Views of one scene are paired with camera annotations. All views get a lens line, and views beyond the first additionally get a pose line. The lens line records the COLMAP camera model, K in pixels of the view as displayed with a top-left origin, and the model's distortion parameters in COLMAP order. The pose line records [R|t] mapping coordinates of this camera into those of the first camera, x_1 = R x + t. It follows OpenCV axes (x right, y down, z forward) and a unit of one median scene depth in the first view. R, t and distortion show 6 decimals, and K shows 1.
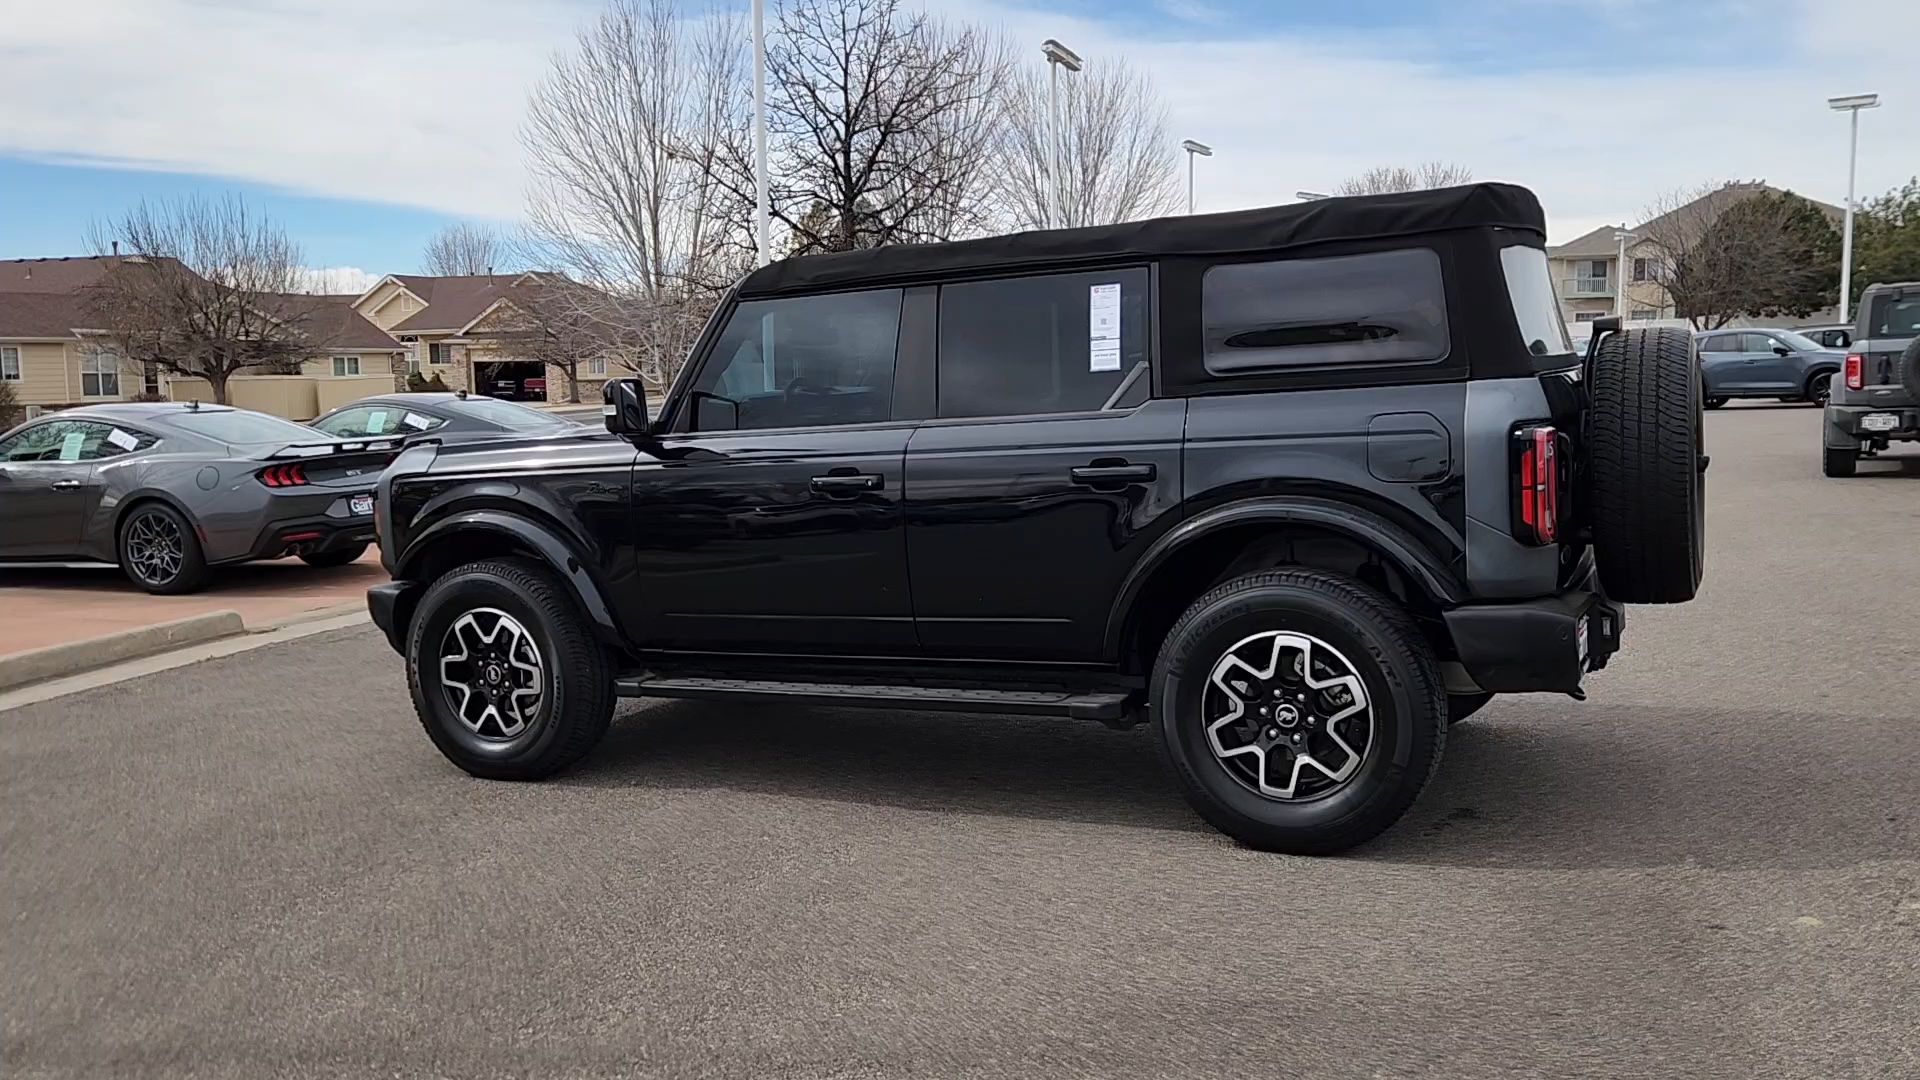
lens RADIAL K [[1618.6, 0, 948.3], [0, 1618.6, 549.7], [0, 0, 1]] dist [0.033977, -0.012871]
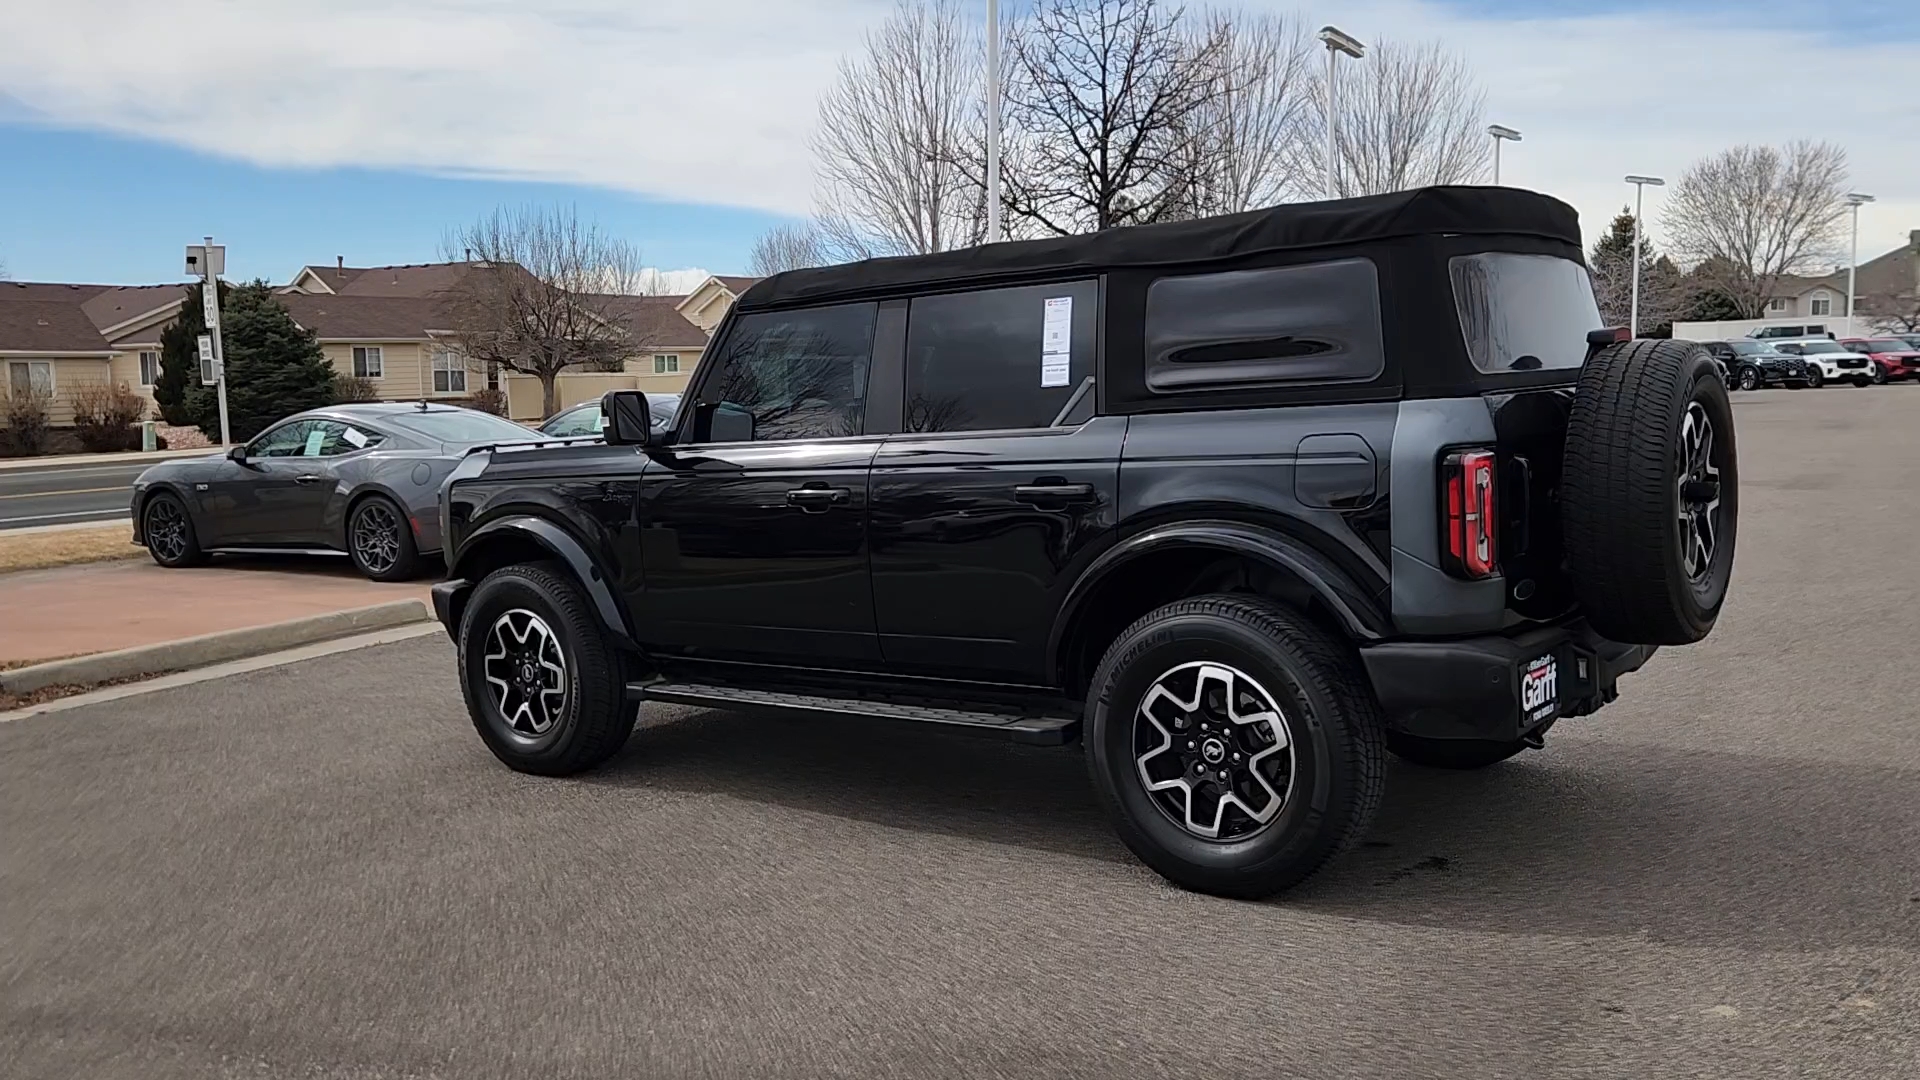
lens RADIAL K [[1618.6, 0, 948.3], [0, 1618.6, 549.7], [0, 0, 1]] dist [0.033977, -0.012871]
pose [[0.980964, 0.021796, -0.192961, 0.221090], [-0.021240, 0.999762, 0.004954, -0.015823], [0.193023, -0.000761, 0.981194, 0.034415]]
